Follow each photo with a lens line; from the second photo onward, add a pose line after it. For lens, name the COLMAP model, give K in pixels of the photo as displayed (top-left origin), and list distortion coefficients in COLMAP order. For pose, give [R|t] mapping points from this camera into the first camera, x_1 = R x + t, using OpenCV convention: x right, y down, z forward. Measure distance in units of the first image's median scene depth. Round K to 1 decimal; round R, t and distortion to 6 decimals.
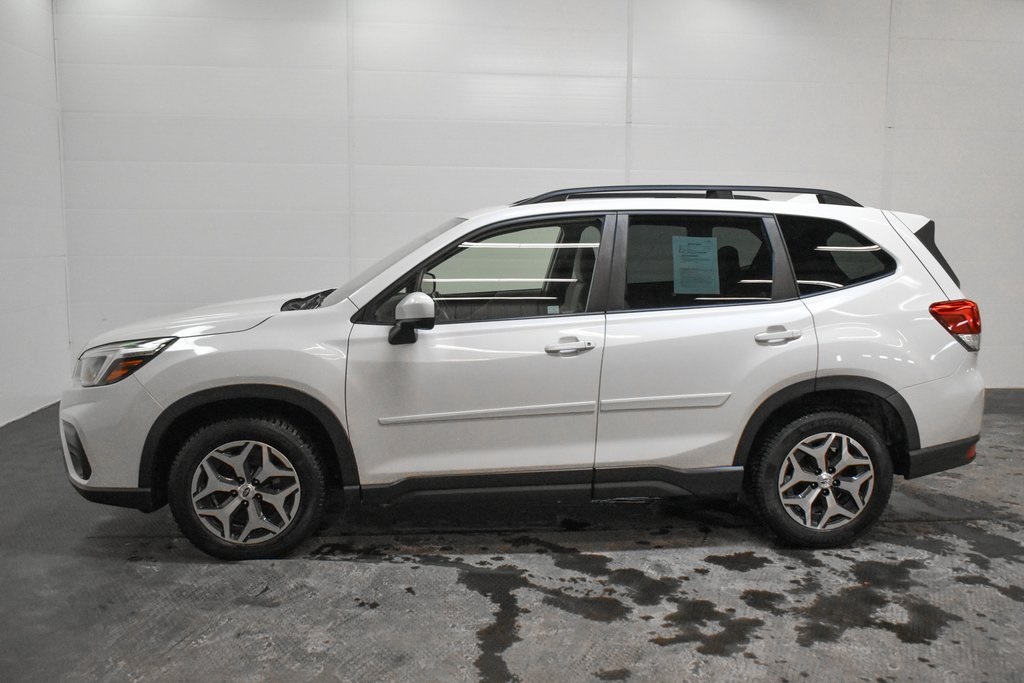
lens RADIAL K [[875.9, 0, 513.9], [0, 875.9, 331.6], [0, 0, 1]] dist [-0.025587, -0.008164]
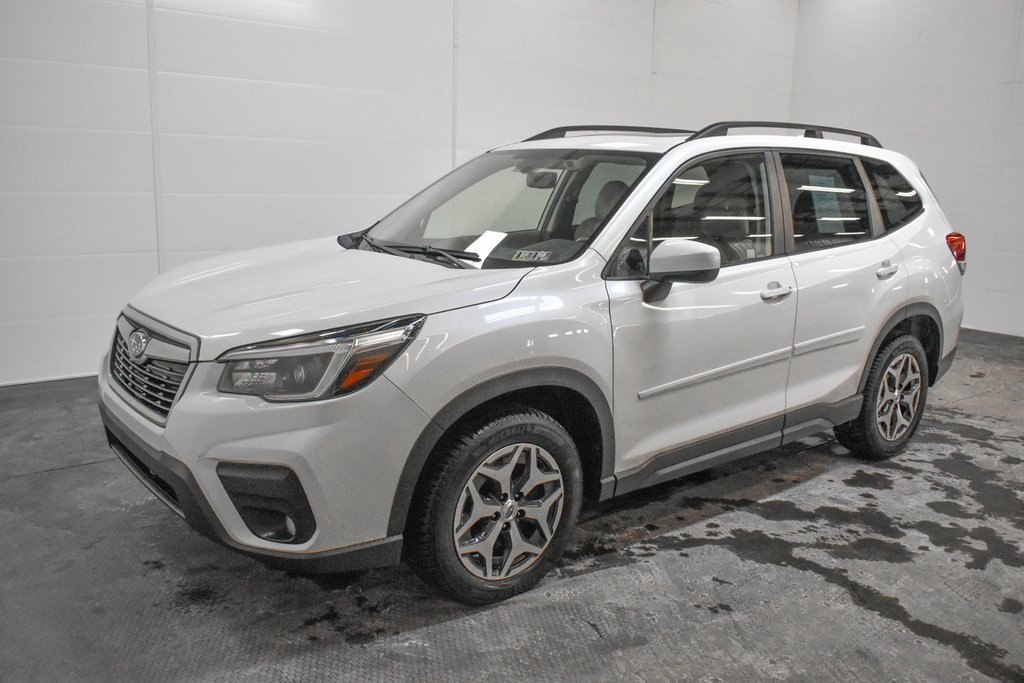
lens RADIAL K [[850.2, 0, 512.0], [0, 850.2, 341.5], [0, 0, 1]] dist [-0.007298, -0.006285]
pose [[0.829159, -0.094557, 0.550958, -0.702625], [0.043671, 0.993535, 0.104791, -0.039808], [-0.557305, -0.062828, 0.827928, 0.401459]]
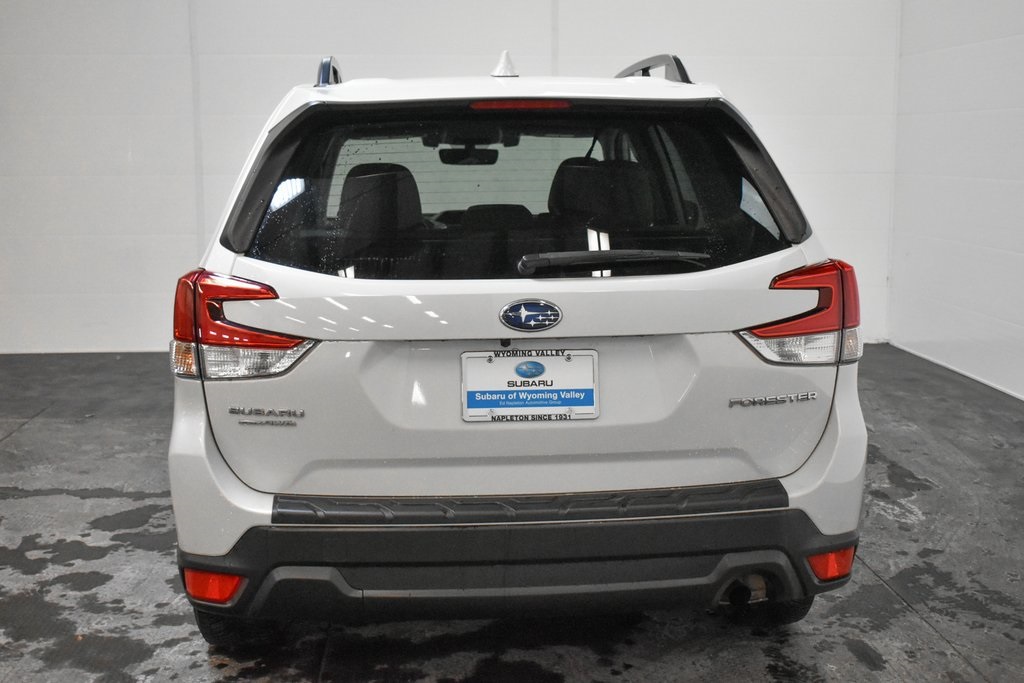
lens RADIAL K [[1247.8, 0, 512.0], [0, 1247.8, 341.5], [0, 0, 1]] dist [-0.028696, 0.007117]
pose [[-0.020059, 0.150973, -0.988334, 1.322328], [-0.116267, 0.981474, 0.152285, -0.135728], [0.993015, 0.117966, -0.002134, 1.291602]]
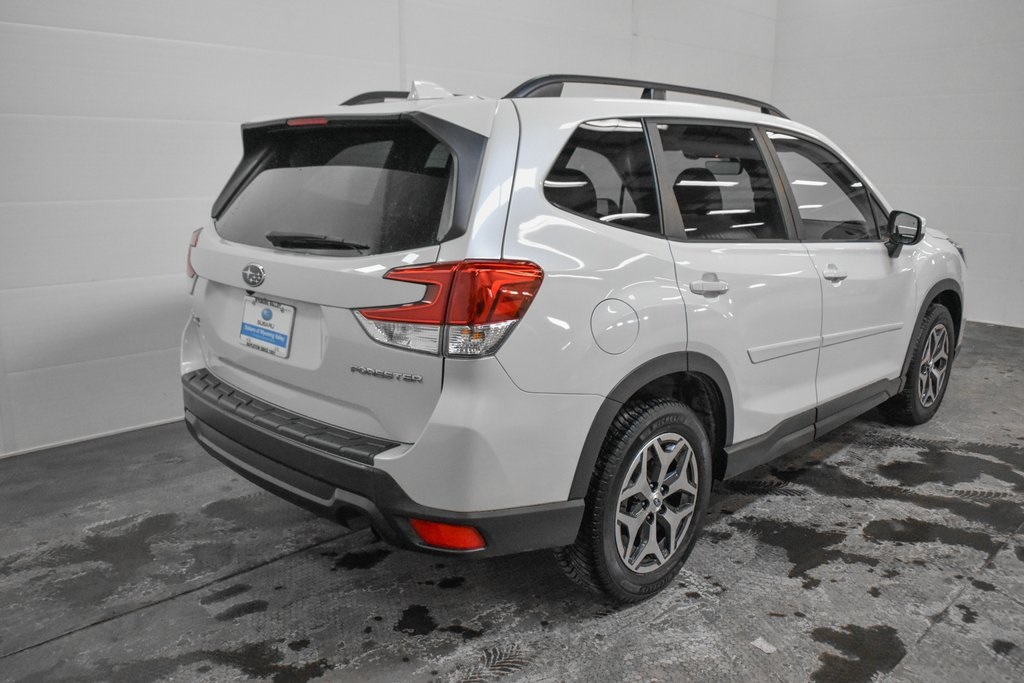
lens RADIAL K [[796.9, 0, 512.0], [0, 796.9, 341.5], [0, 0, 1]] dist [-0.011124, -0.004426]
pose [[-0.768889, 0.133115, -0.625372, 0.855389], [-0.087647, 0.946911, 0.309318, -0.207688], [0.633346, 0.292643, -0.716402, 1.905129]]
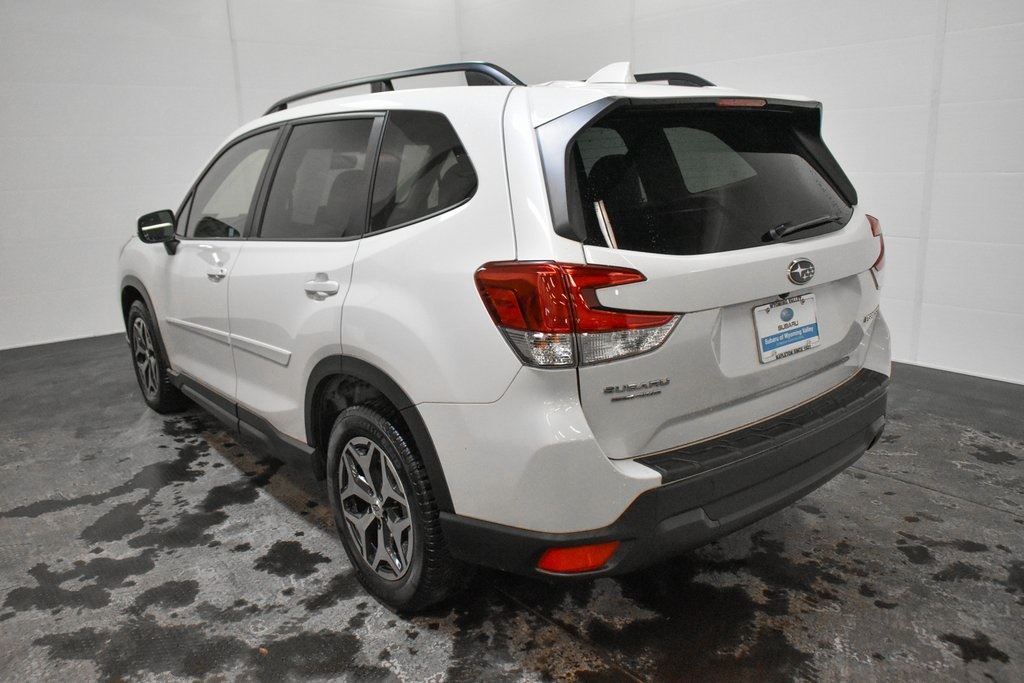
lens RADIAL K [[779.8, 0, 512.0], [0, 779.8, 341.5], [0, 0, 1]] dist [-0.013583, -0.007562]
pose [[0.555320, 0.174141, -0.813200, 0.960171], [-0.069140, 0.984113, 0.163527, -0.069833], [0.828758, -0.034585, 0.558538, 0.807493]]
